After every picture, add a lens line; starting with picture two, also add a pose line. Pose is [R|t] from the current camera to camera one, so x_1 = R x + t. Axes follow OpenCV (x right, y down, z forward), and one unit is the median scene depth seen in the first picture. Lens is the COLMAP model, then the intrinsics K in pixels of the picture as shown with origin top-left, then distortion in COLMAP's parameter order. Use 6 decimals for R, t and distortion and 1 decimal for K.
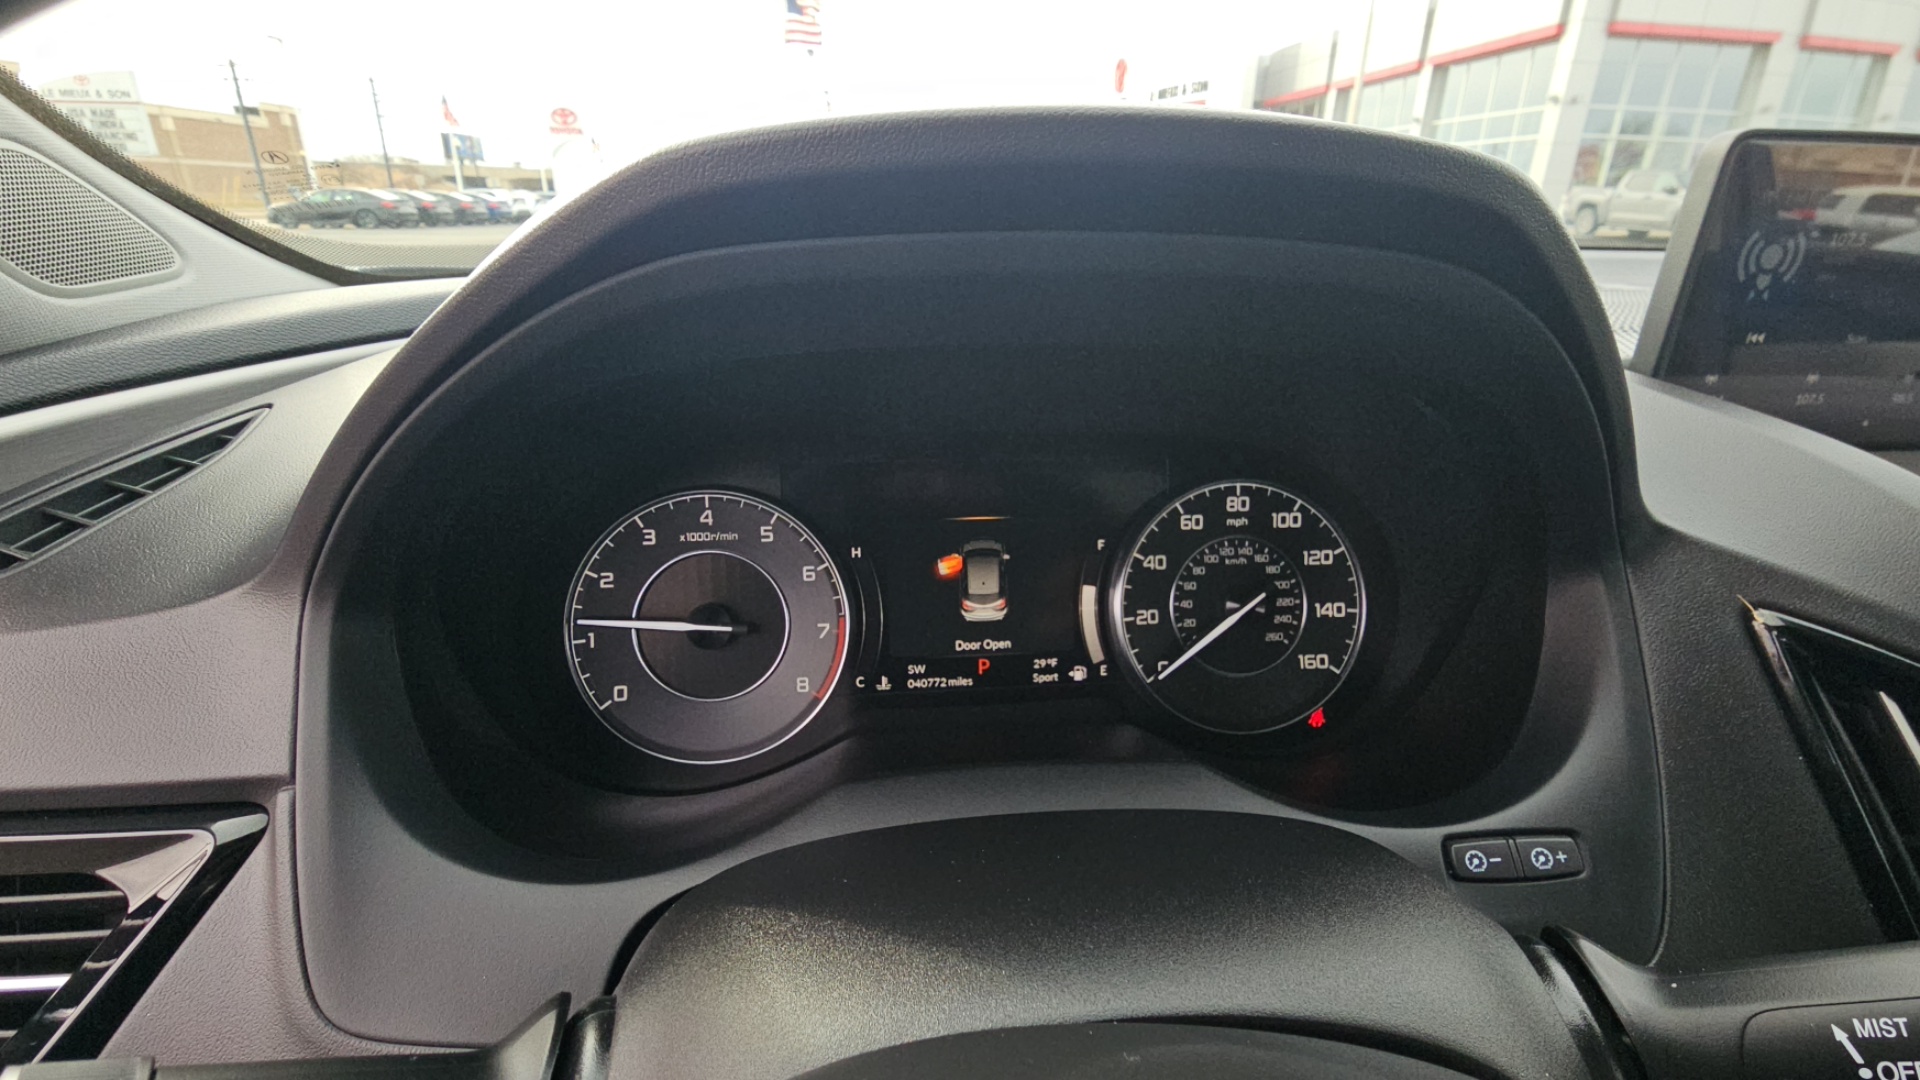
lens RADIAL K [[854.1, 0, 981.5], [0, 854.1, 550.2], [0, 0, 1]] dist [0.007722, -0.006533]
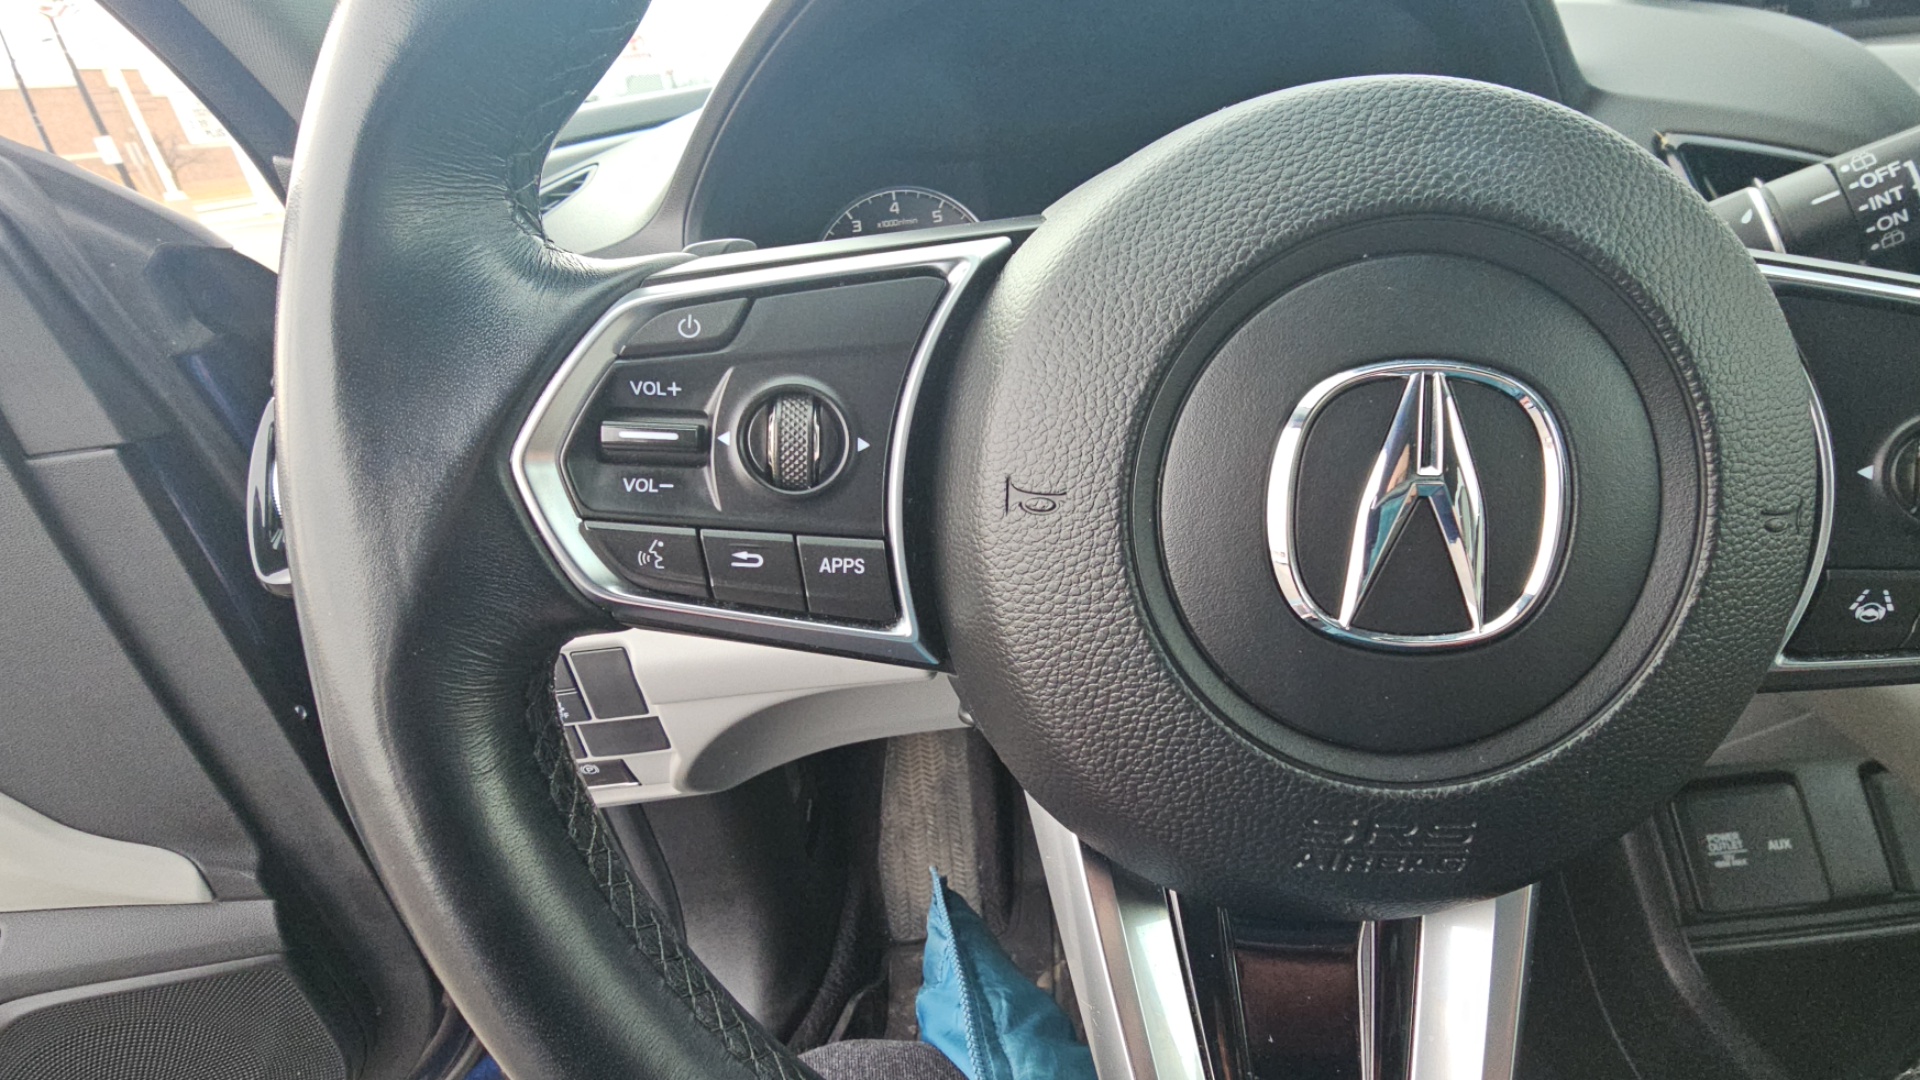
lens RADIAL K [[854.1, 0, 980.4], [0, 854.1, 547.5], [0, 0, 1]] dist [0.007722, -0.006533]
pose [[0.988952, -0.071285, -0.129970, -0.036089], [0.085394, 0.990648, 0.106420, 0.348259], [0.121168, -0.116343, 0.985790, -0.400106]]
